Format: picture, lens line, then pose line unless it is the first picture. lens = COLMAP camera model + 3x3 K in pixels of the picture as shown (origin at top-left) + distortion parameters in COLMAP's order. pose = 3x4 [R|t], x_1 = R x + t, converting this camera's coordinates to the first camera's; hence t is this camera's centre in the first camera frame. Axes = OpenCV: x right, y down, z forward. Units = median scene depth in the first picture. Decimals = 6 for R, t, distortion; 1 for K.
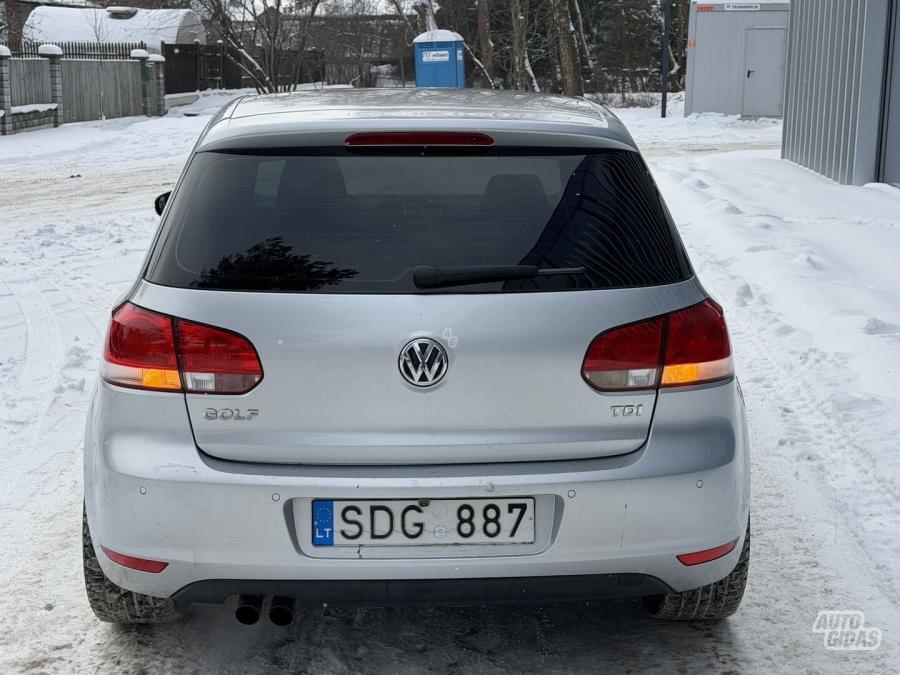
lens RADIAL K [[1429.9, 0, 450.0], [0, 1429.9, 337.5], [0, 0, 1]] dist [0.181421, -0.126868]
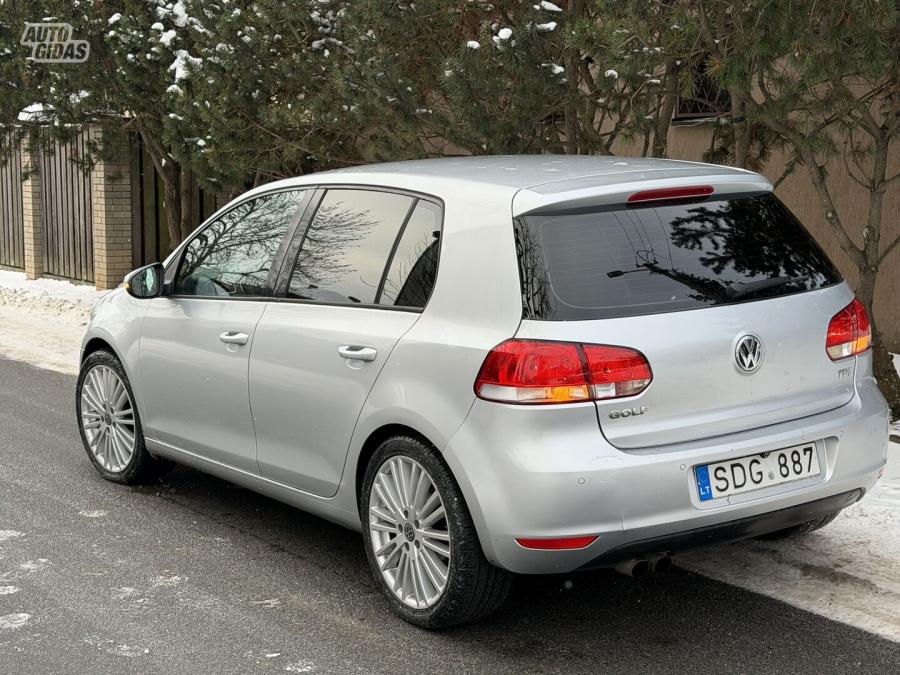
lens RADIAL K [[1429.9, 0, 450.0], [0, 1429.9, 337.5], [0, 0, 1]] dist [0.181421, -0.126868]
pose [[0.863802, -0.115103, 0.490507, -0.921891], [0.137248, 0.990493, -0.009268, -0.023201], [-0.484777, 0.075327, 0.871388, -0.052116]]
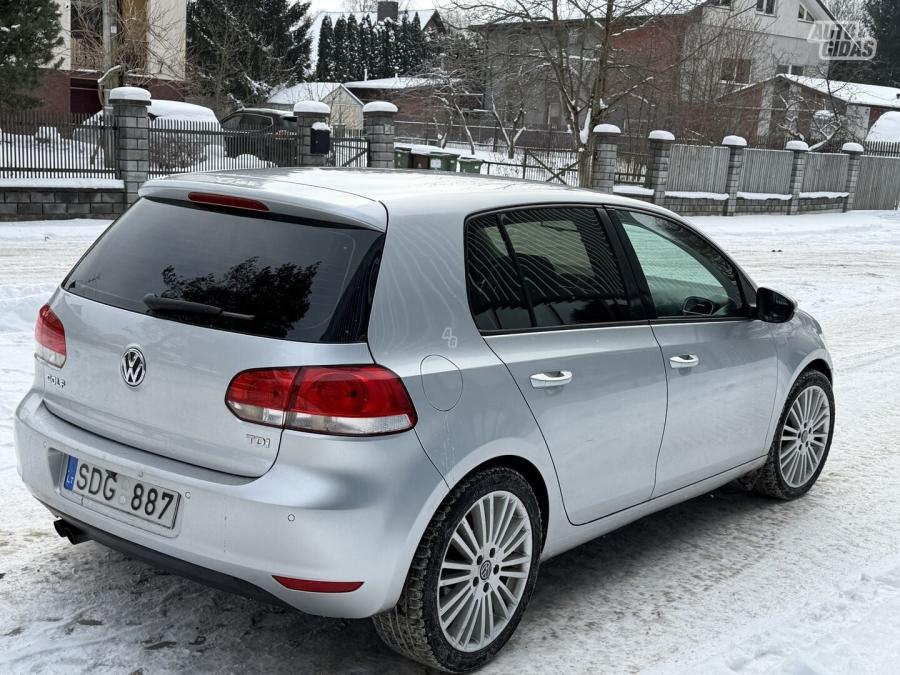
lens RADIAL K [[1202.0, 0, 450.0], [0, 1202.0, 337.5], [0, 0, 1]] dist [0.142521, -0.002171]
pose [[0.744865, 0.160082, -0.647726, 0.889150], [-0.185850, 0.982150, 0.029010, -0.092729], [0.640808, 0.098772, 0.761321, 0.345257]]
